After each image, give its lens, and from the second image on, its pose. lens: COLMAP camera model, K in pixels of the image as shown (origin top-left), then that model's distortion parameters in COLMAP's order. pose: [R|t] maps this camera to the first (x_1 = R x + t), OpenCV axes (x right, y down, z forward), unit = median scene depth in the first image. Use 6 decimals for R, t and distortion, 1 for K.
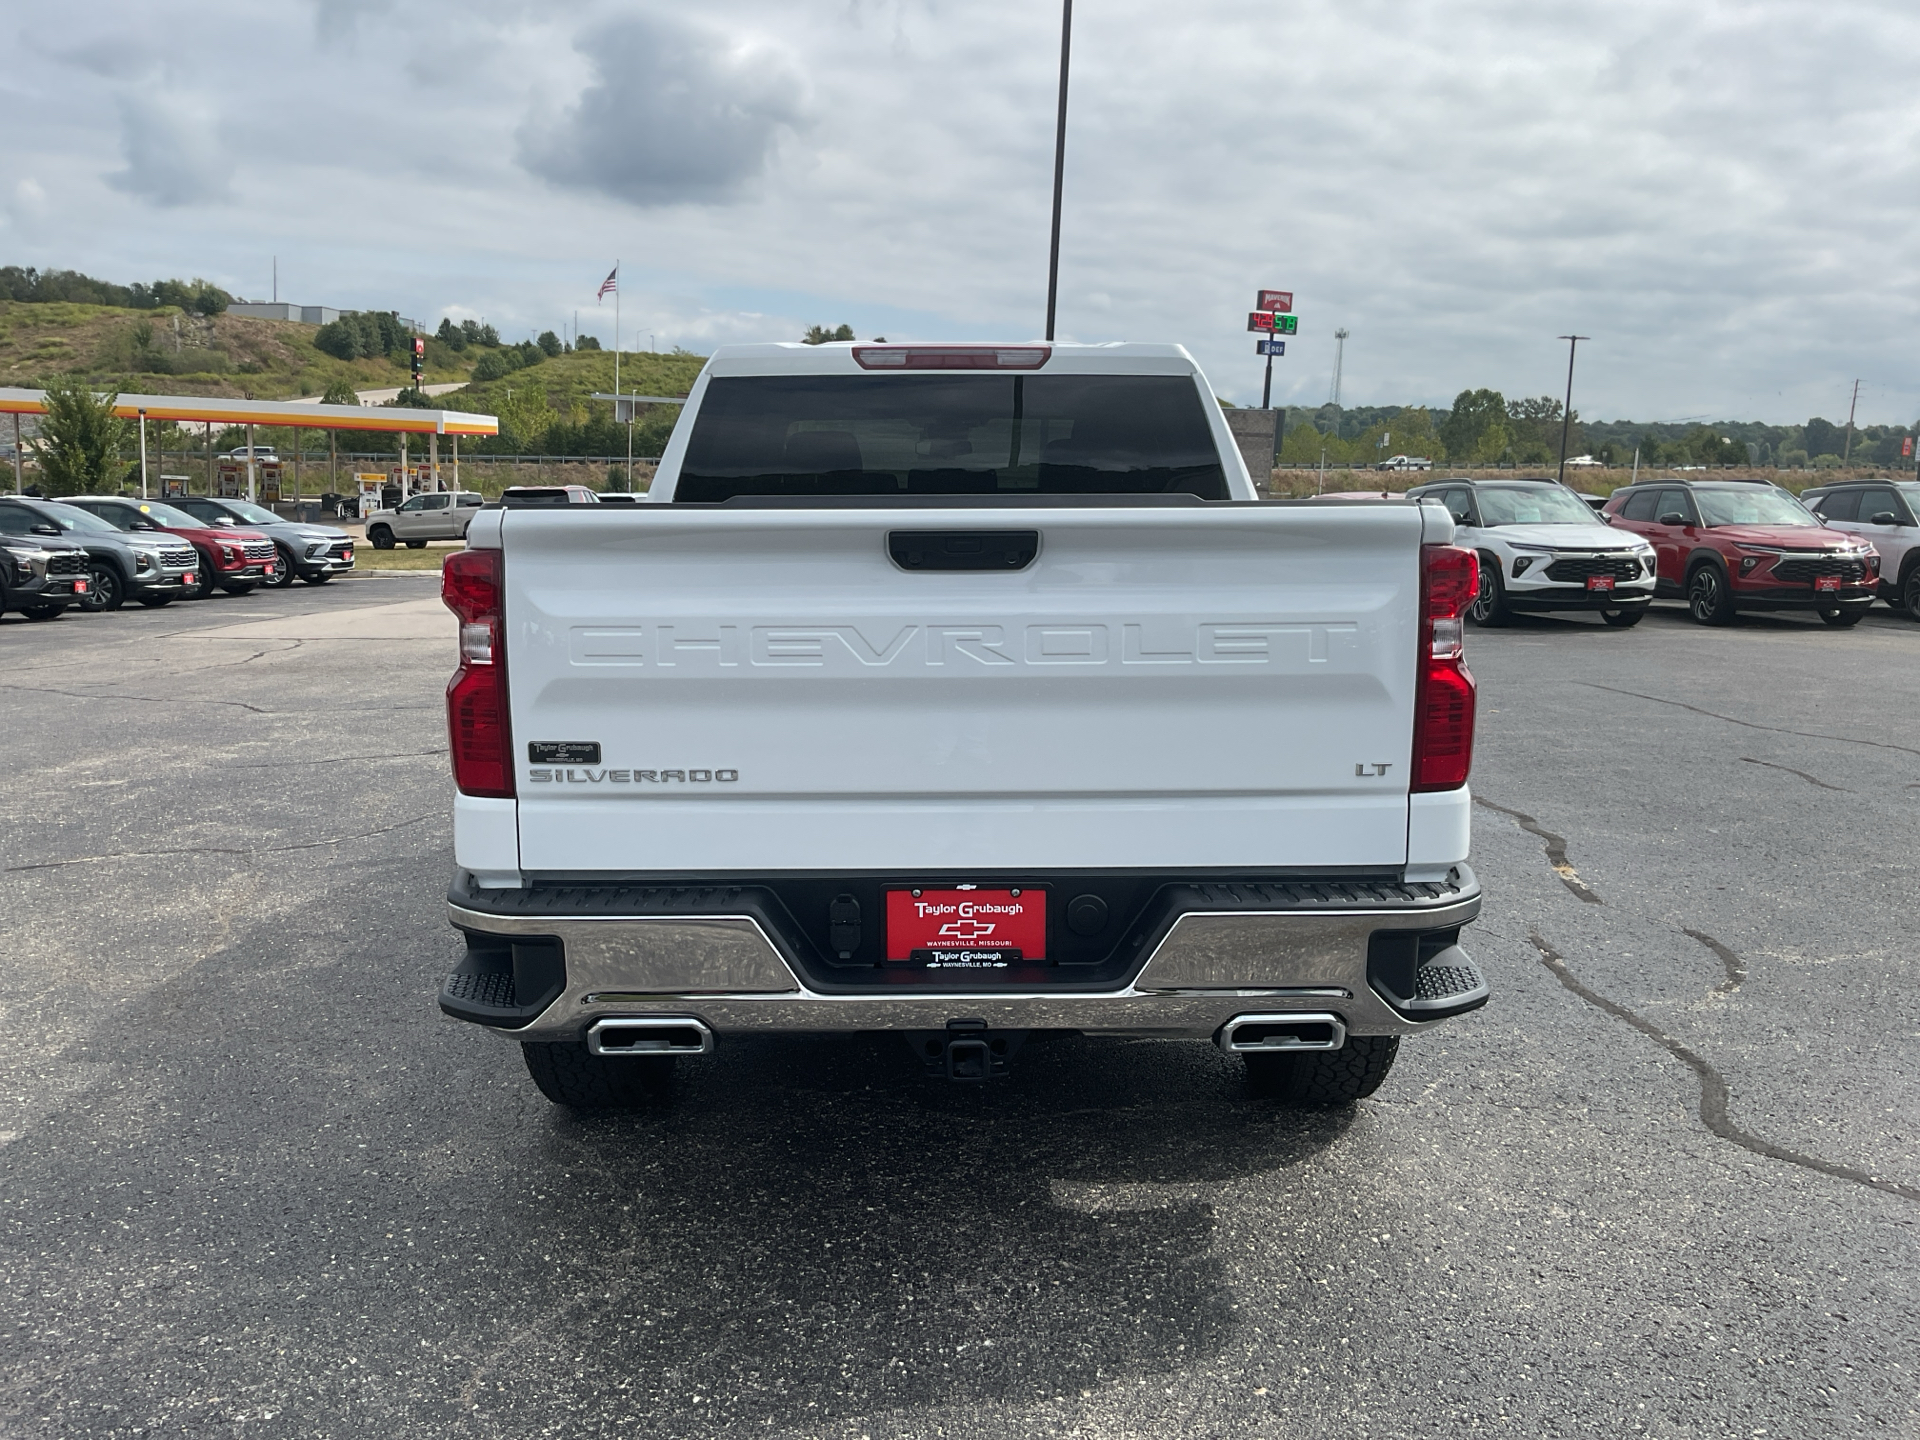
lens RADIAL K [[1592.7, 0, 955.0], [0, 1592.7, 719.5], [0, 0, 1]] dist [0.063707, -0.128111]
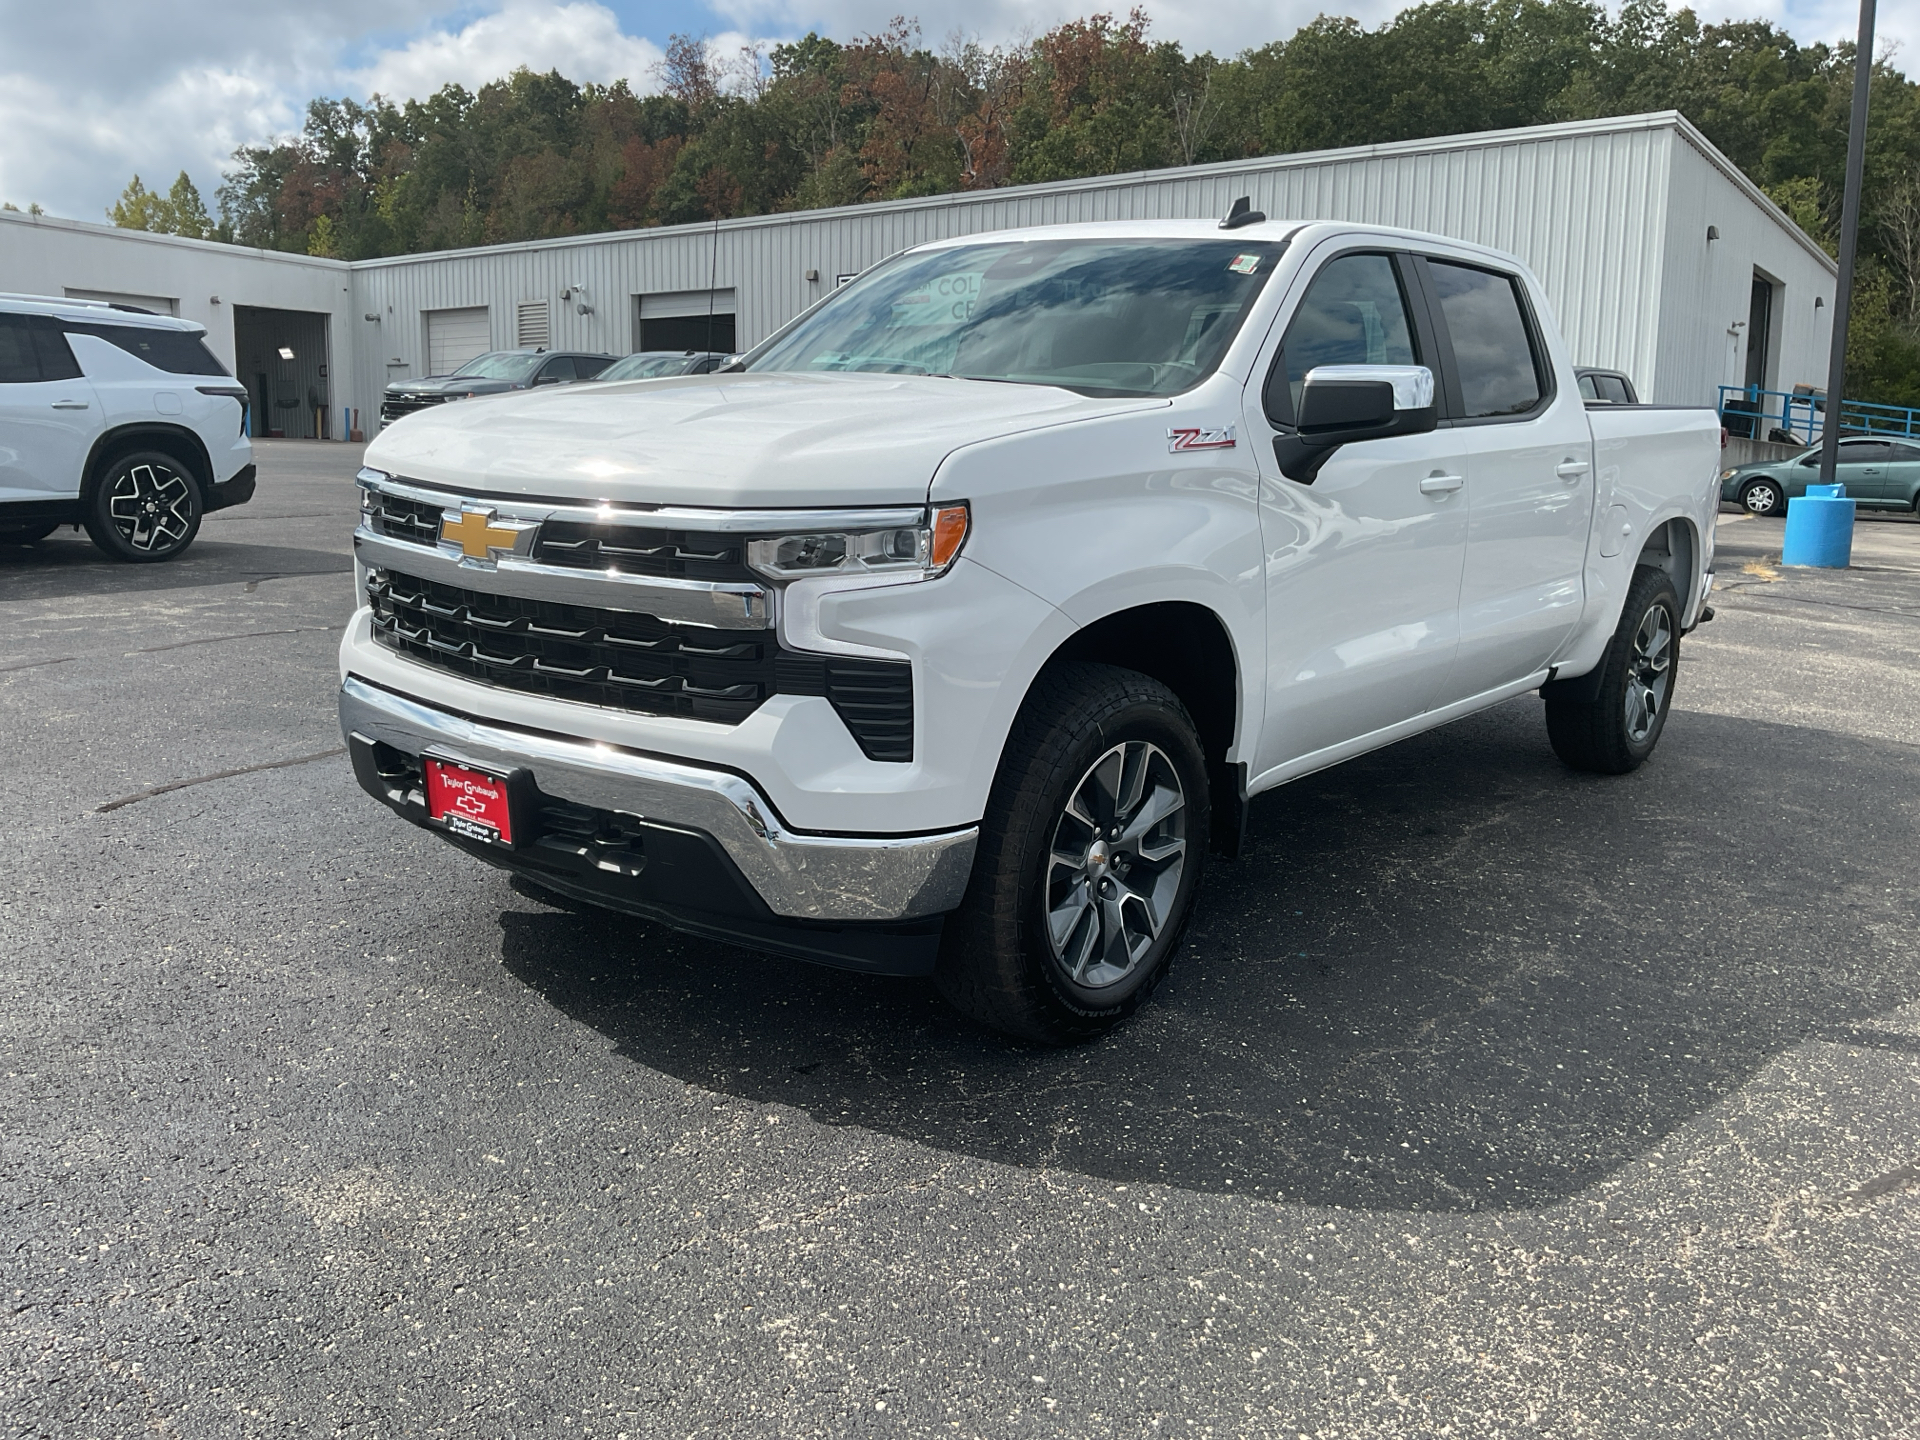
lens RADIAL K [[1592.7, 0, 955.0], [0, 1592.7, 719.5], [0, 0, 1]] dist [0.063707, -0.128111]
pose [[-0.765924, -0.152617, 0.624554, -0.321616], [0.053418, 0.952953, 0.298374, -0.149810], [-0.640708, 0.261895, -0.721737, 1.153723]]
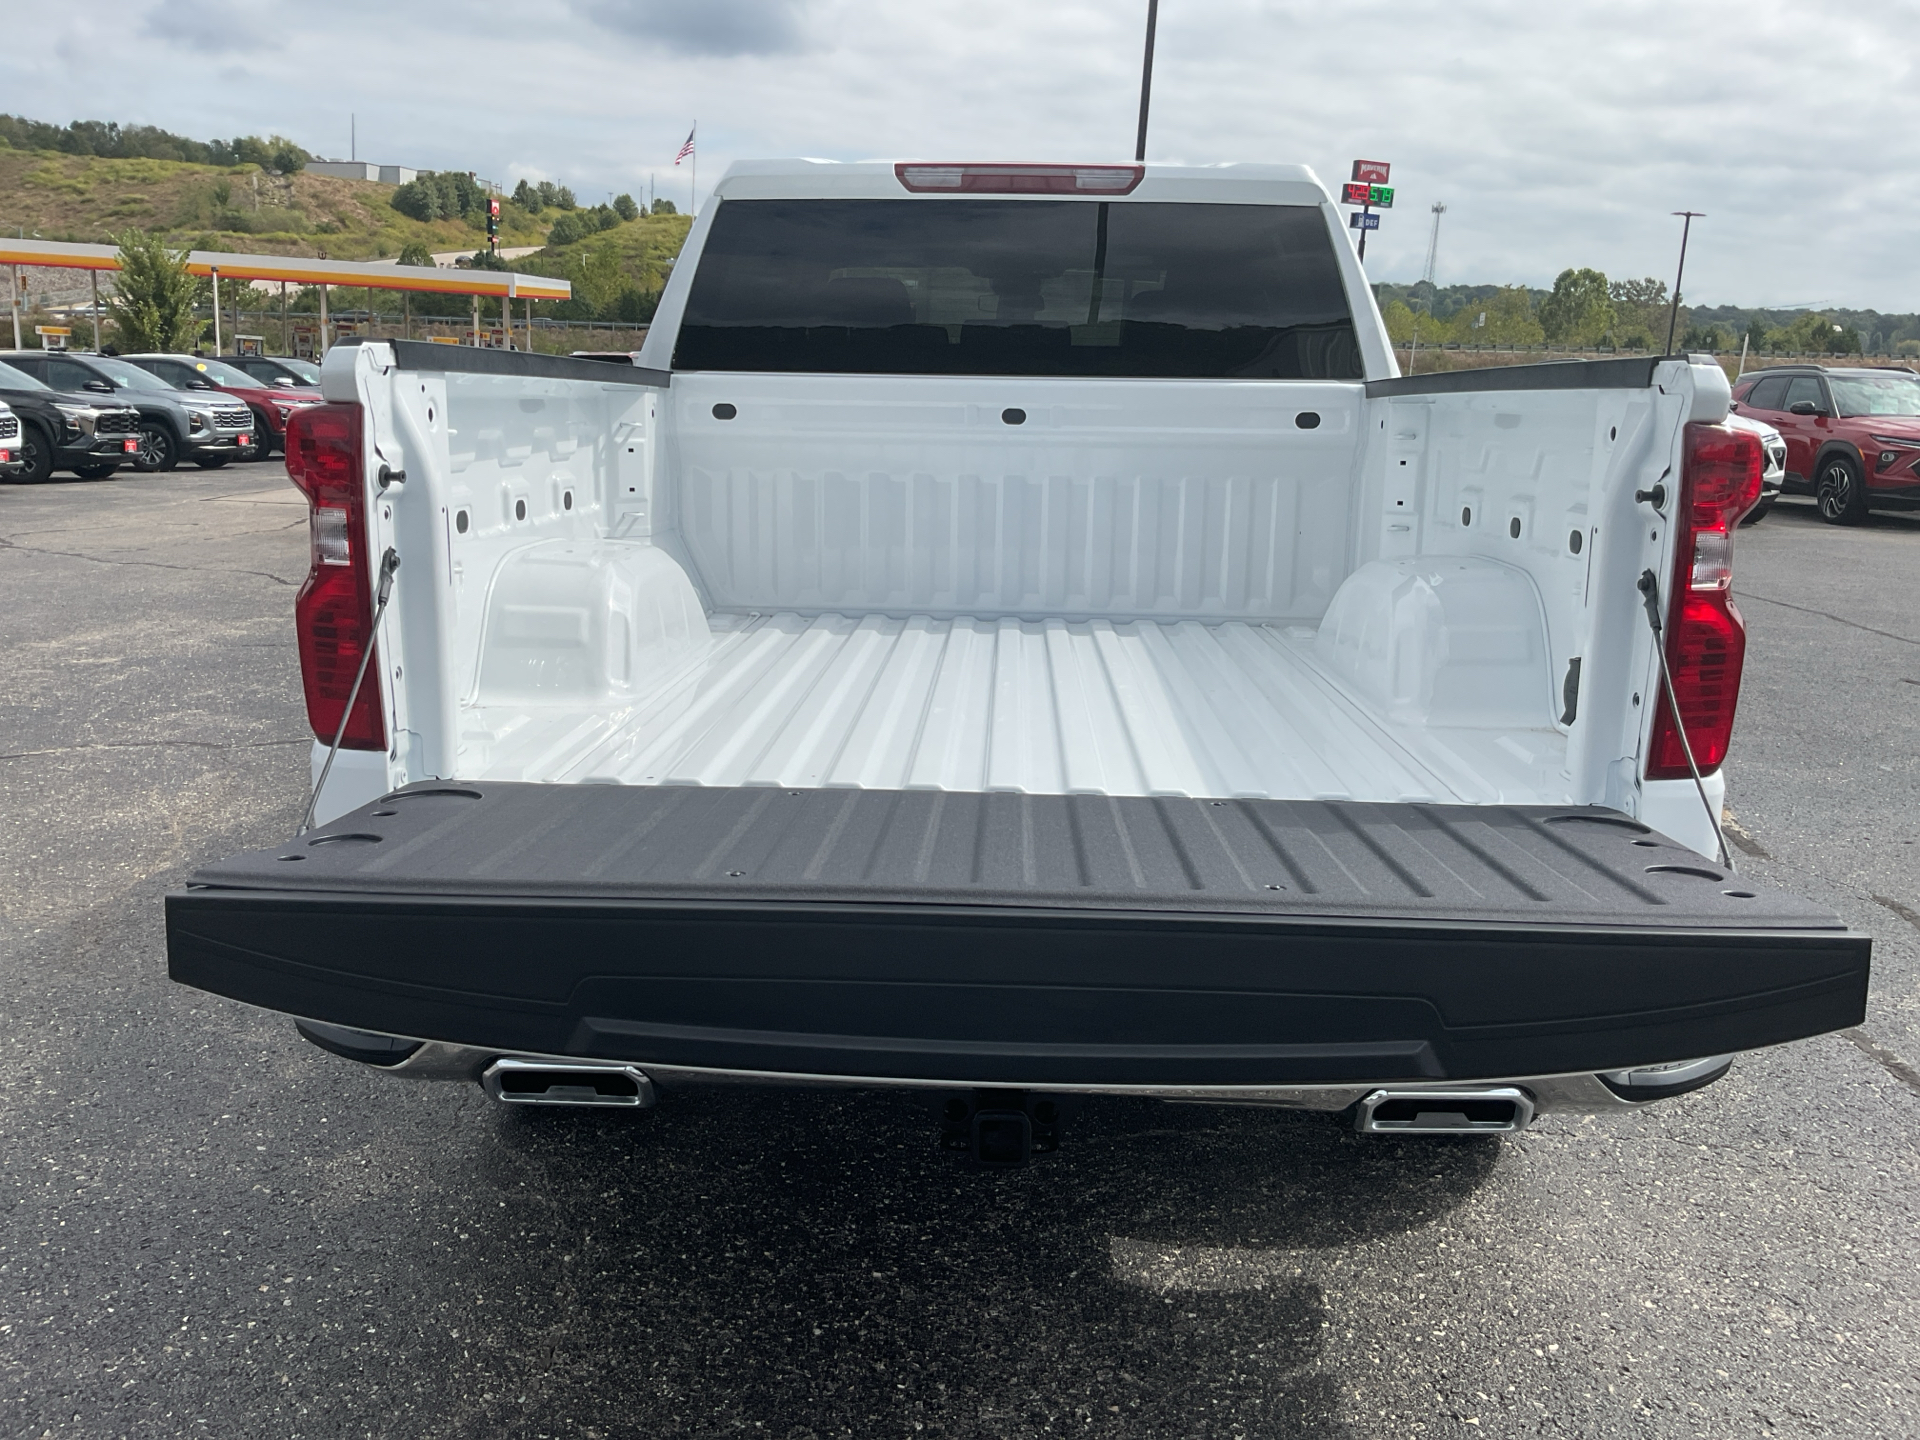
lens RADIAL K [[1592.7, 0, 955.0], [0, 1592.7, 719.5], [0, 0, 1]] dist [0.063707, -0.128111]
pose [[0.998708, 0.027769, -0.042568, 0.003902], [-0.024477, 0.996808, 0.075991, -0.008408], [0.044542, -0.074851, 0.996199, 0.091640]]
